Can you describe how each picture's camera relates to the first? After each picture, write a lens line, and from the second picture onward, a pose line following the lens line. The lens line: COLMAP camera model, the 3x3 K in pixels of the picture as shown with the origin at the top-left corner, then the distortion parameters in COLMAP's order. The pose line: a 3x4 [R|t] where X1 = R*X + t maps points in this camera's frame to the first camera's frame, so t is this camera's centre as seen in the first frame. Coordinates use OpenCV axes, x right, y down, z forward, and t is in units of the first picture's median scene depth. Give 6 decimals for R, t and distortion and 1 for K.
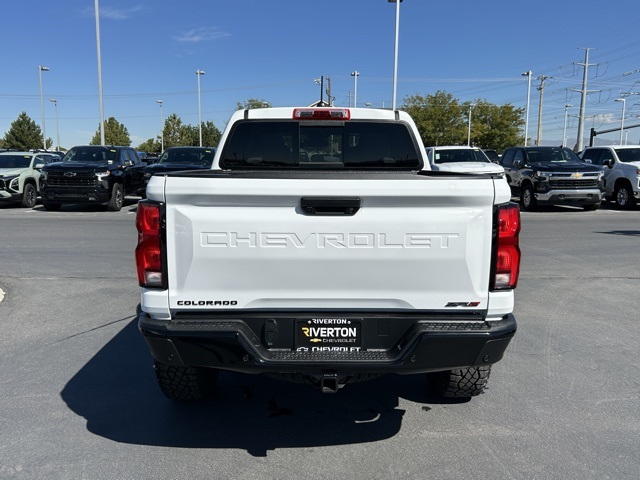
lens RADIAL K [[564.5, 0, 319.1], [0, 564.5, 237.1], [0, 0, 1]] dist [0.068265, -0.087224]
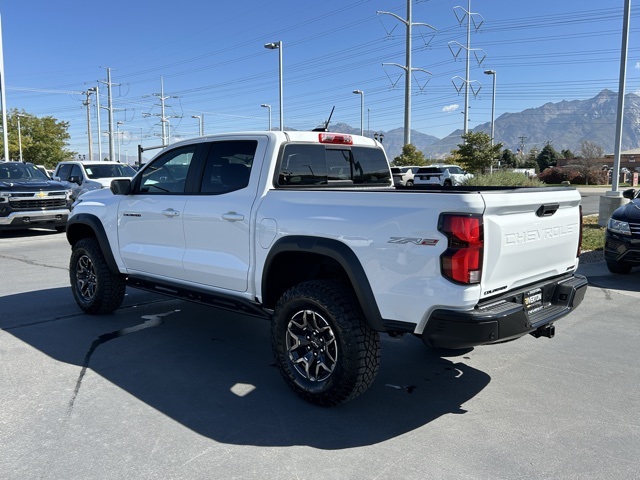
lens RADIAL K [[564.5, 0, 316.4], [0, 564.5, 238.4], [0, 0, 1]] dist [0.068265, -0.087224]
pose [[0.706701, -0.085127, 0.702372, -1.009185], [0.100589, 0.994740, 0.019353, -0.049374], [-0.700325, 0.056974, 0.711547, 0.259298]]
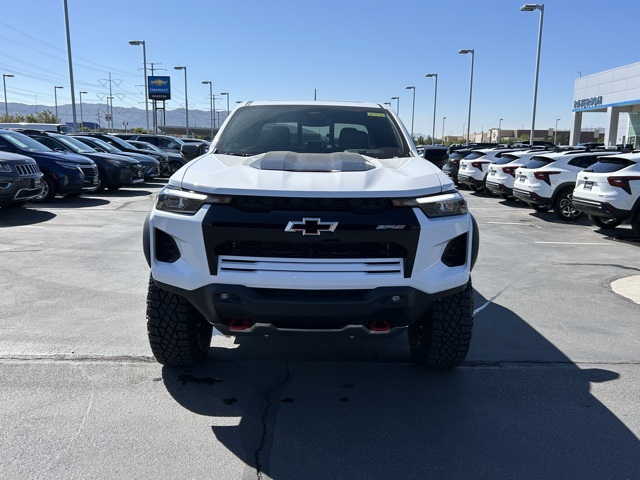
lens RADIAL K [[564.5, 0, 322.0], [0, 564.5, 235.9], [0, 0, 1]] dist [0.068265, -0.087224]
pose [[-0.999643, -0.026708, 0.000809, -0.022721], [-0.025378, 0.958486, 0.284009, -0.402843], [-0.008361, 0.283887, -0.958821, 3.040923]]
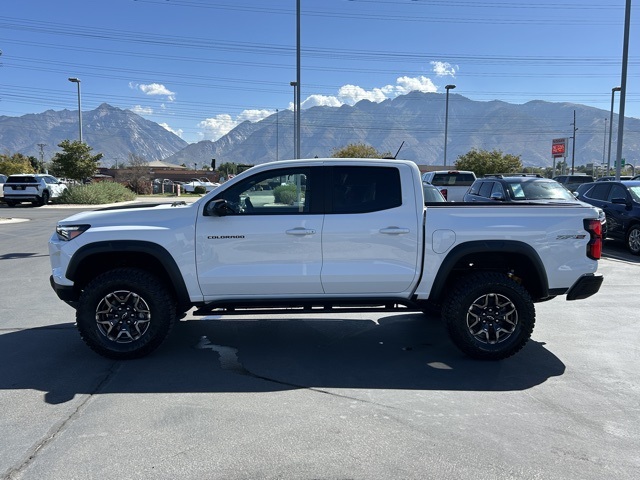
lens RADIAL K [[564.5, 0, 322.0], [0, 564.5, 240.3], [0, 0, 1]] dist [0.068265, -0.087224]
pose [[-0.035114, -0.102167, 0.994147, -1.745091], [0.127786, 0.986136, 0.105857, -0.250721], [-0.991180, 0.130755, -0.021572, 1.509863]]
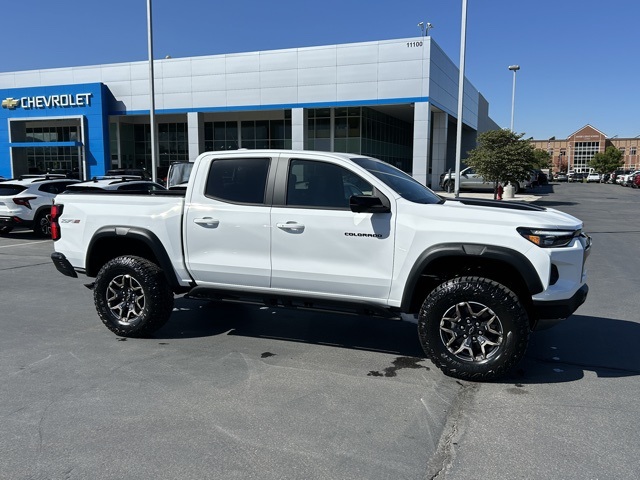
lens RADIAL K [[564.5, 0, 318.4], [0, 564.5, 244.8], [0, 0, 1]] dist [0.068265, -0.087224]
pose [[-0.392075, 0.105168, -0.913902, 1.544660], [-0.131332, 0.976869, 0.168757, -0.324613], [0.910510, 0.186190, -0.369194, 2.143792]]
